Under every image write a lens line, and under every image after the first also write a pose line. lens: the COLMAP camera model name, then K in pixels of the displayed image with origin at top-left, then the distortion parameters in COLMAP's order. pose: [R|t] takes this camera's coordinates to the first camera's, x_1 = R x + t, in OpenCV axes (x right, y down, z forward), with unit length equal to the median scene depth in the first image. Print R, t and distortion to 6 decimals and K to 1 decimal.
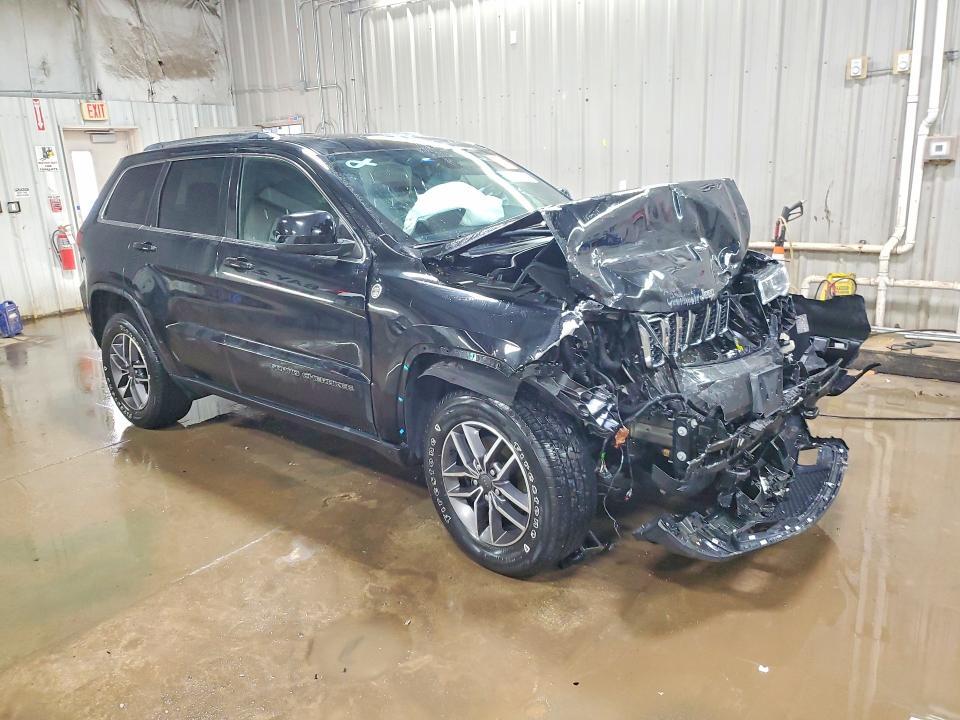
lens RADIAL K [[733.5, 0, 480.0], [0, 733.5, 360.0], [0, 0, 1]] dist [-0.005291, -0.003493]
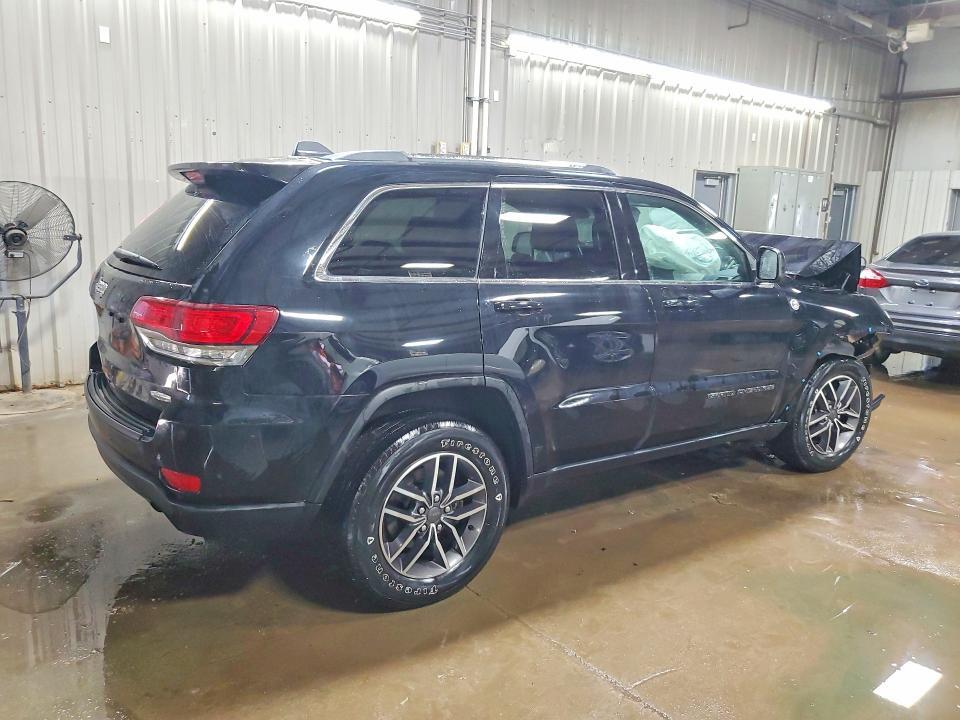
lens RADIAL K [[733.5, 0, 480.0], [0, 733.5, 360.0], [0, 0, 1]] dist [-0.005291, -0.003493]
pose [[0.251140, -0.140702, 0.957670, -1.198720], [0.212419, 0.973272, 0.087289, -0.174652], [-0.944355, 0.181506, 0.274316, 0.907811]]
